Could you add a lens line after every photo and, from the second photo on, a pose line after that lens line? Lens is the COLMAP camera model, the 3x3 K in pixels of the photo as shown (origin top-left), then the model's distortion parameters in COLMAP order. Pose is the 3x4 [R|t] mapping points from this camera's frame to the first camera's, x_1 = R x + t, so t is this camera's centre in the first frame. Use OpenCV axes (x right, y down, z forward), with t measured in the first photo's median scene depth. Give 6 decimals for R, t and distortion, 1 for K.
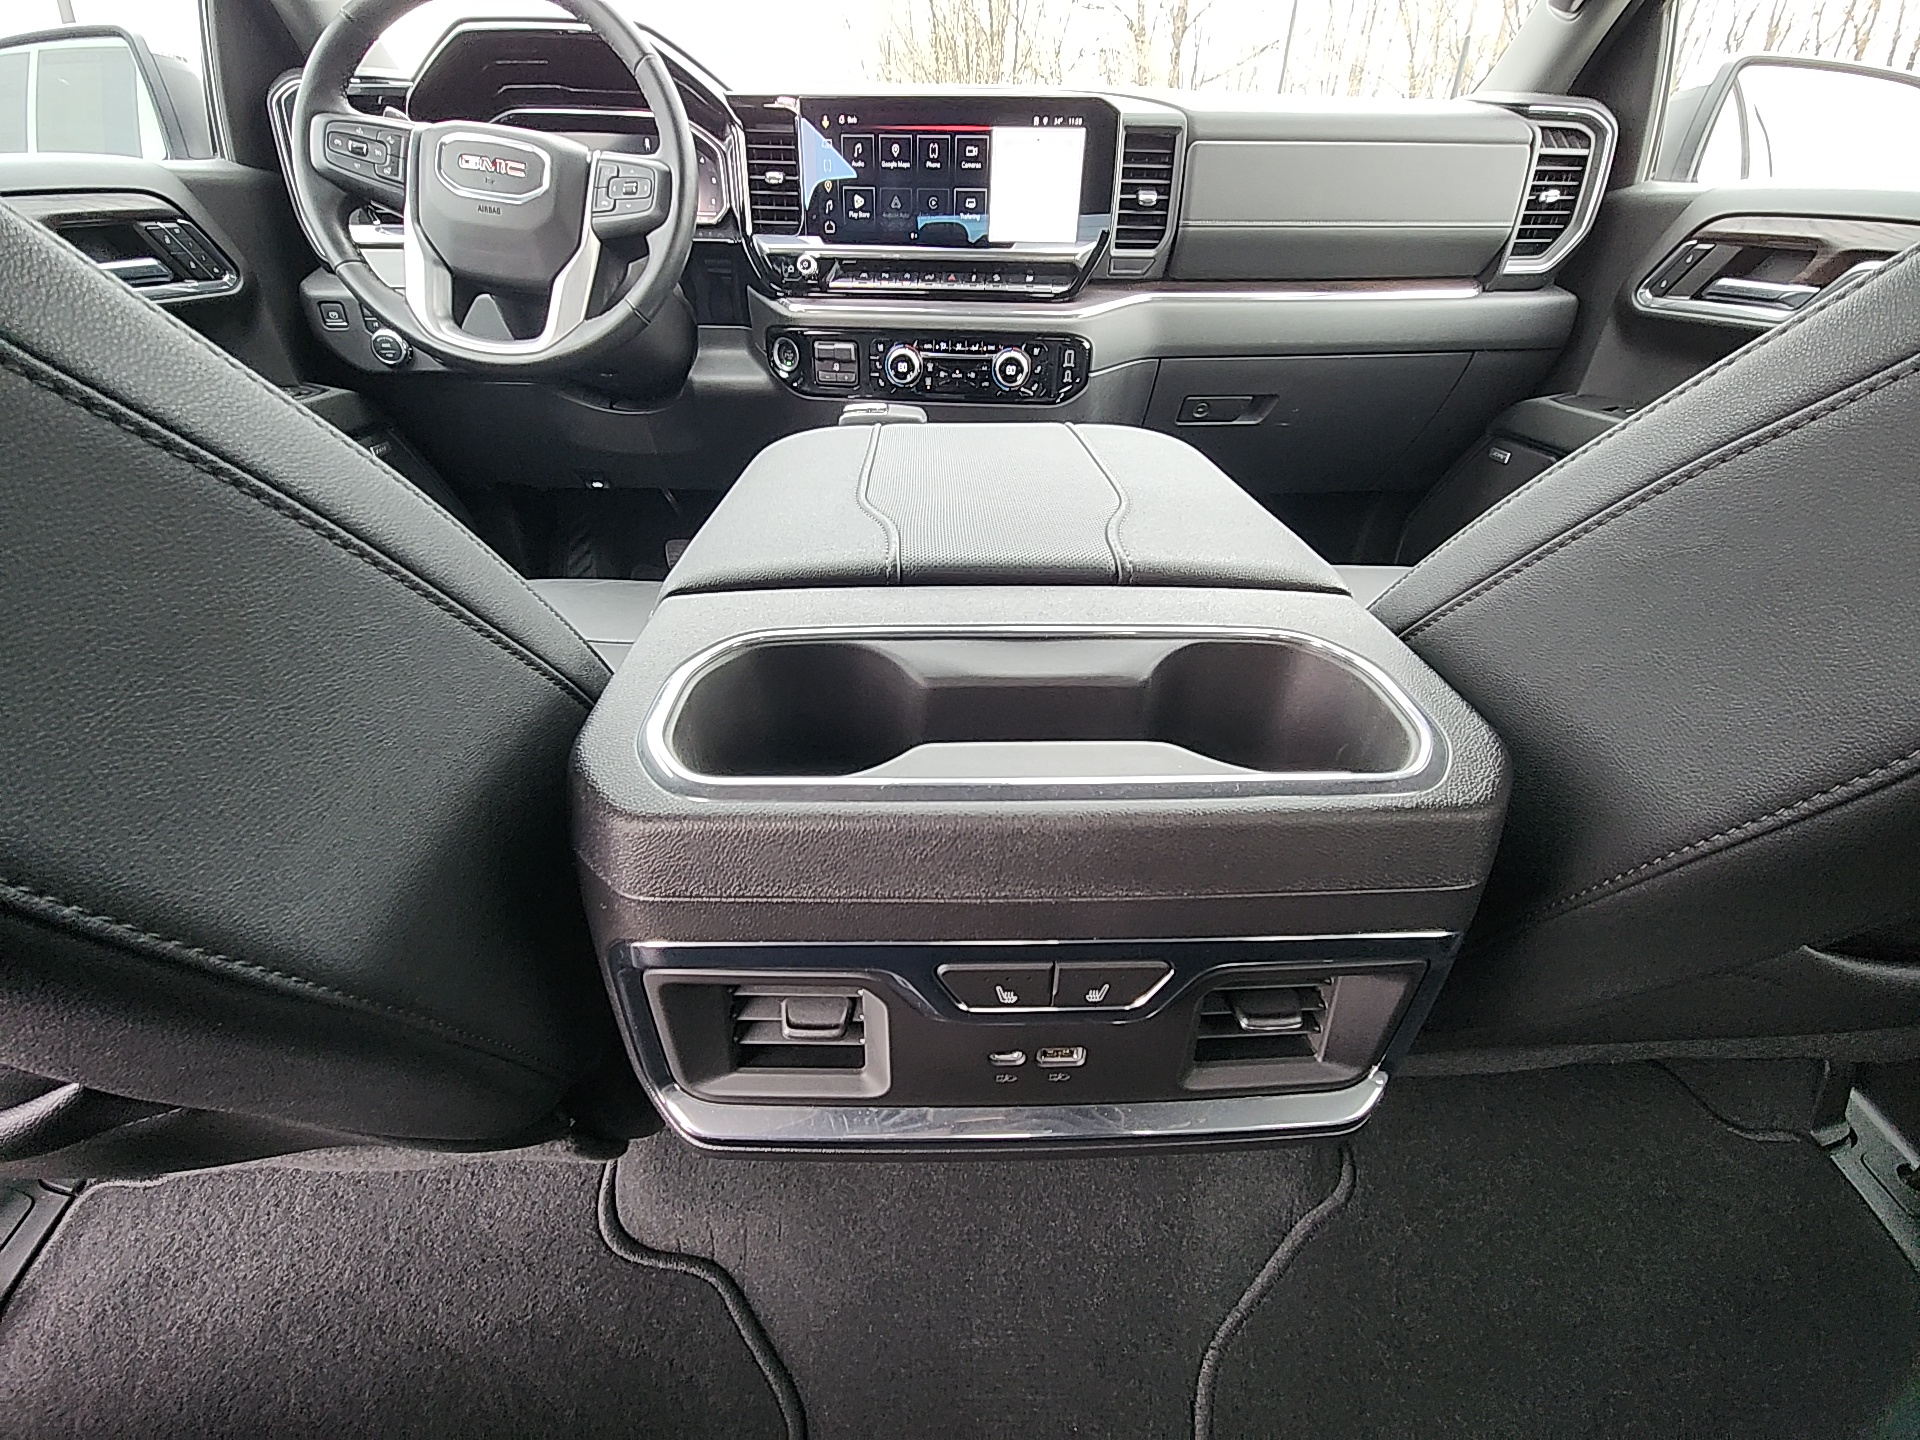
lens RADIAL K [[769.8, 0, 948.8], [0, 769.8, 703.5], [0, 0, 1]] dist [0.009084, -0.007131]
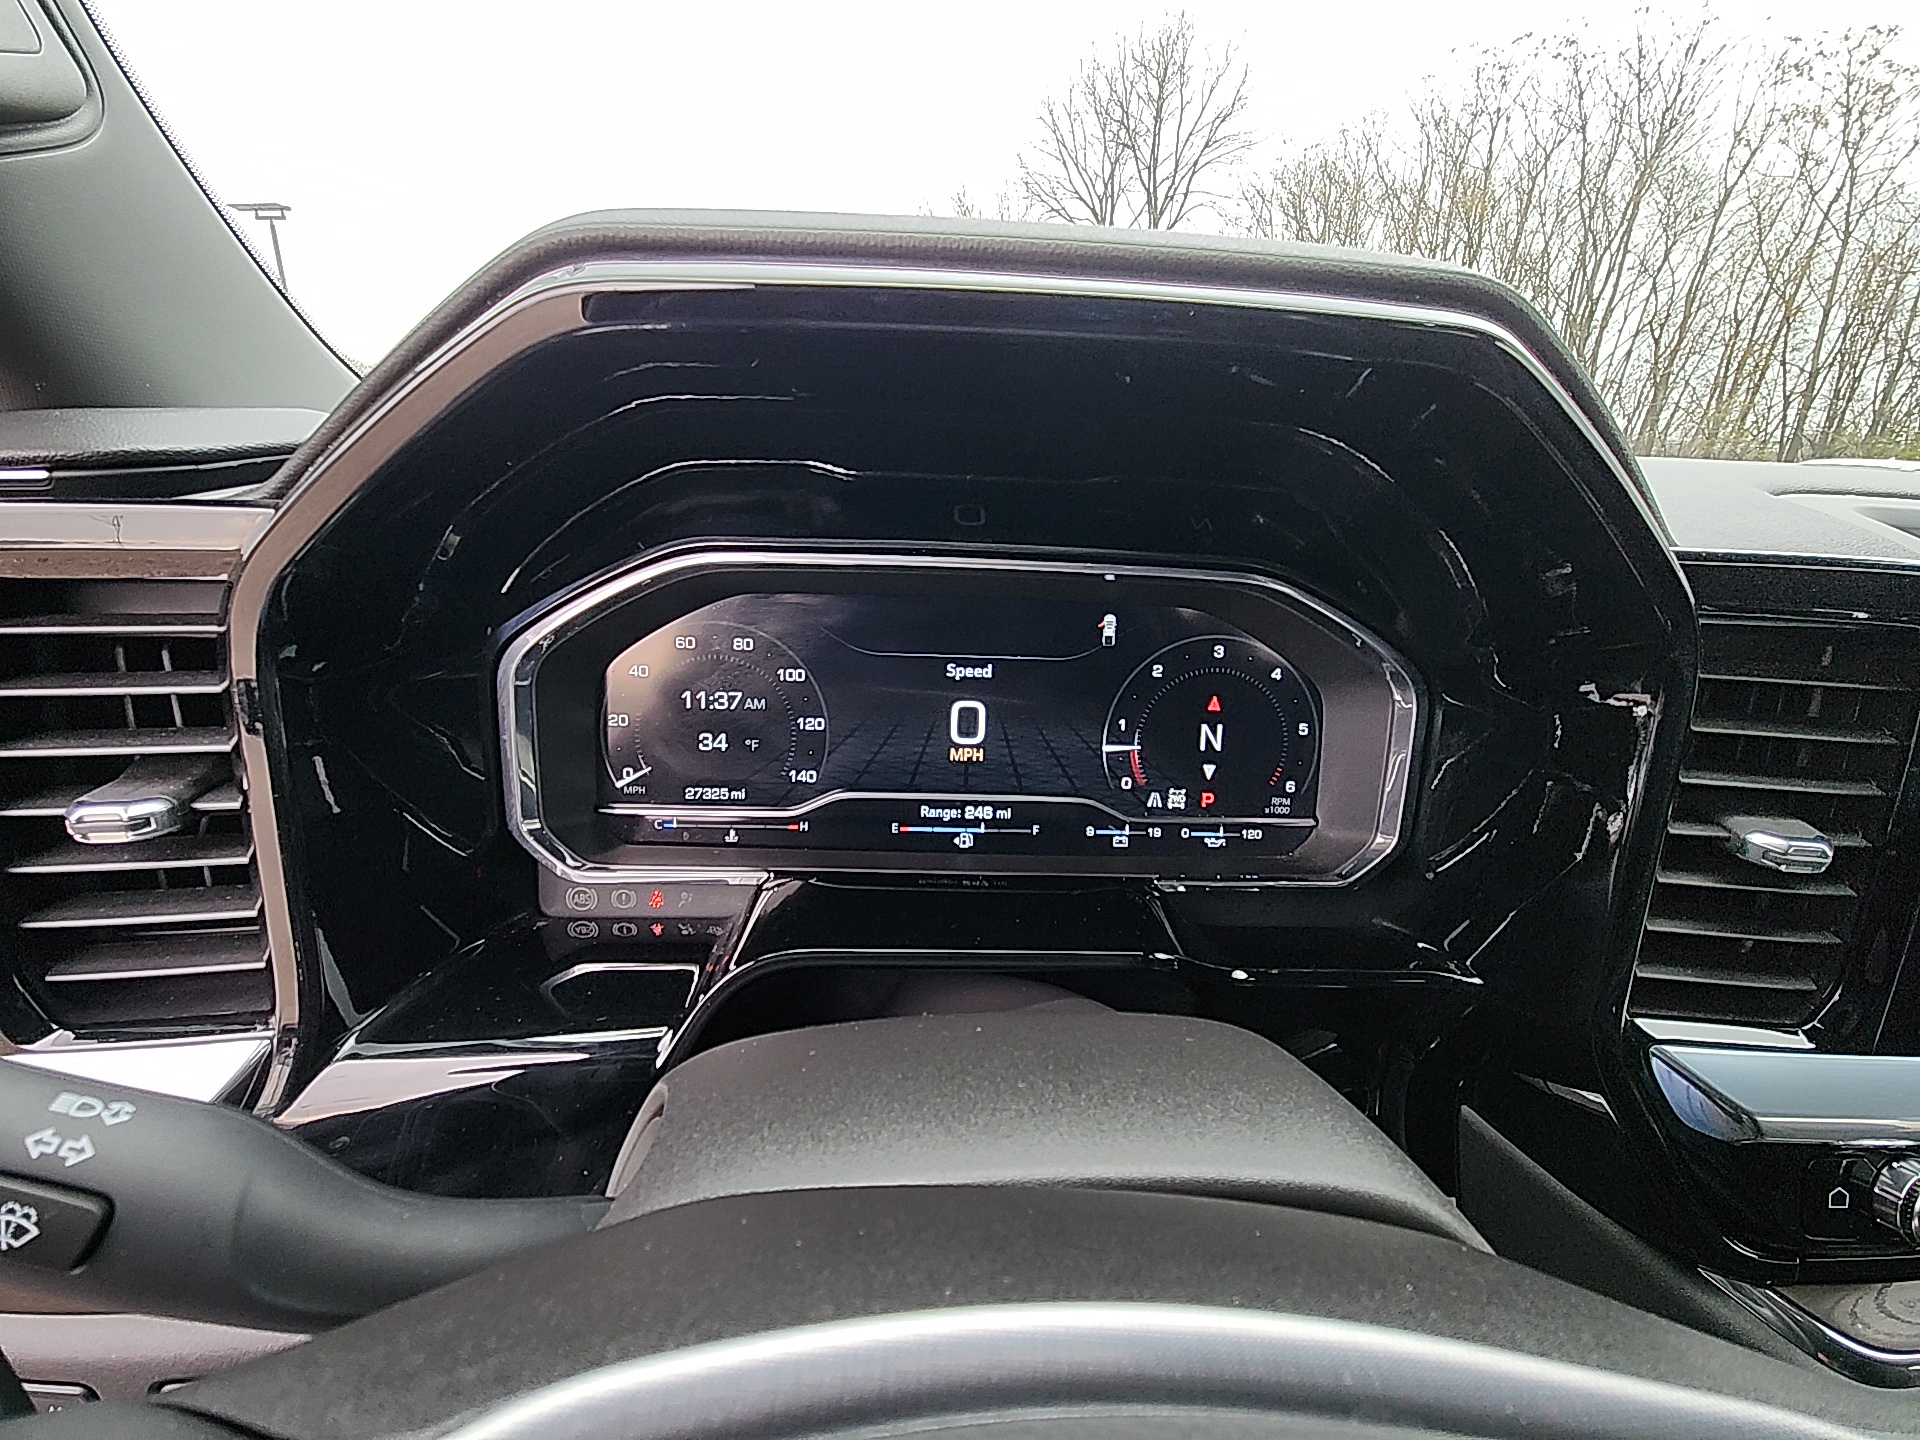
lens RADIAL K [[769.8, 0, 948.1], [0, 769.8, 704.4], [0, 0, 1]] dist [0.009084, -0.007131]
pose [[0.999666, 0.014860, 0.021125, -0.493828], [-0.009256, 0.969712, -0.244076, -0.667846], [-0.024112, 0.243799, 0.969526, 0.771636]]
